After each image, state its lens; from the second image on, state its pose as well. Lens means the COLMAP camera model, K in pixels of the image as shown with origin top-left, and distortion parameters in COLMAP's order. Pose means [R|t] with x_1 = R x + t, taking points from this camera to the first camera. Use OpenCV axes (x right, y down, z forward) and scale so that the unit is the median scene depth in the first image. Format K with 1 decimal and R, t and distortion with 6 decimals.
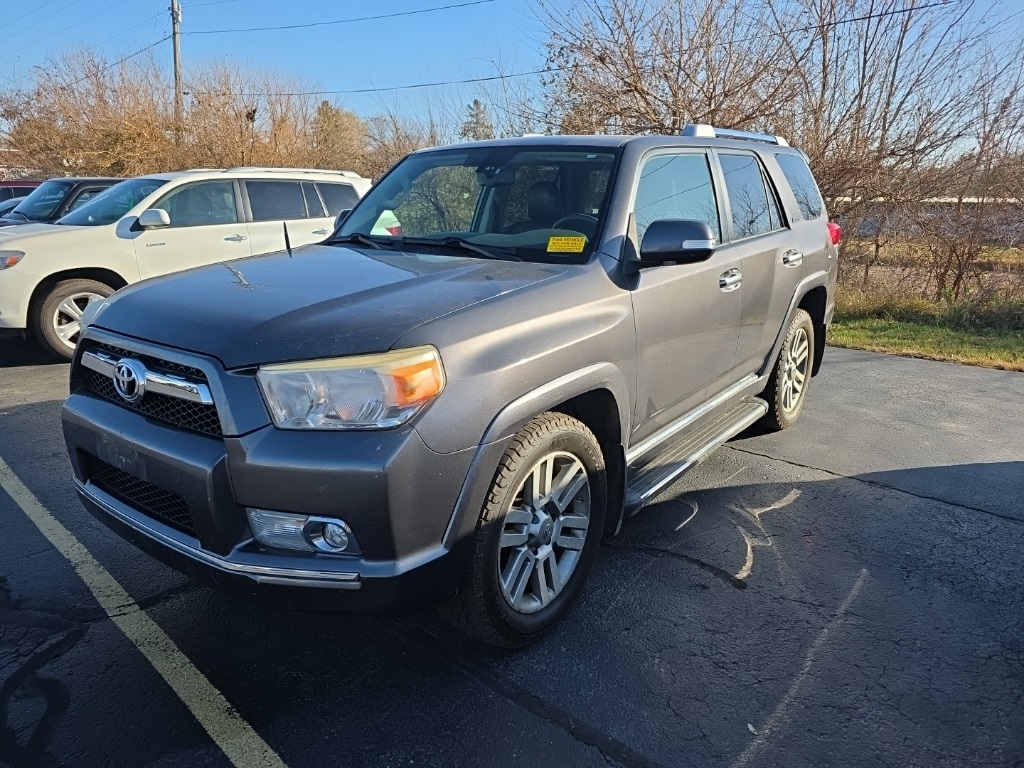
lens RADIAL K [[685.5, 0, 512.0], [0, 685.5, 384.0], [0, 0, 1]] dist [-0.003031, -0.002415]
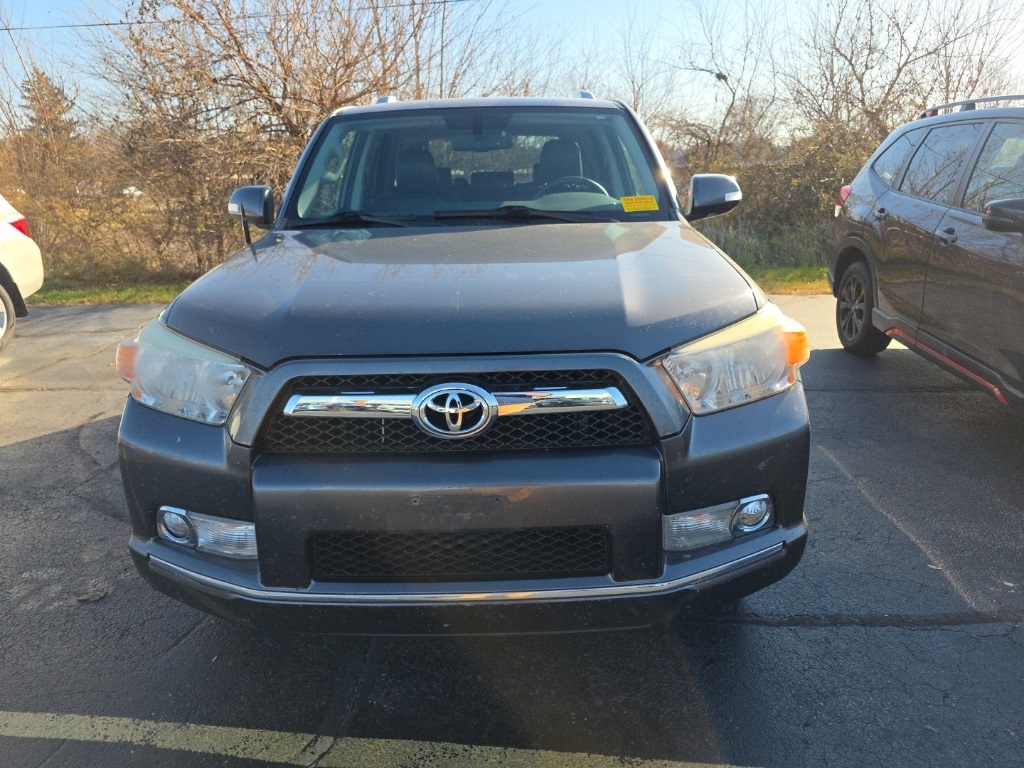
lens RADIAL K [[685.5, 0, 512.0], [0, 685.5, 384.0], [0, 0, 1]] dist [-0.003031, -0.002415]
pose [[0.817460, -0.207807, 0.537191, -0.684607], [0.195368, 0.977396, 0.080798, -0.061865], [-0.541839, 0.038901, 0.839581, 0.261423]]
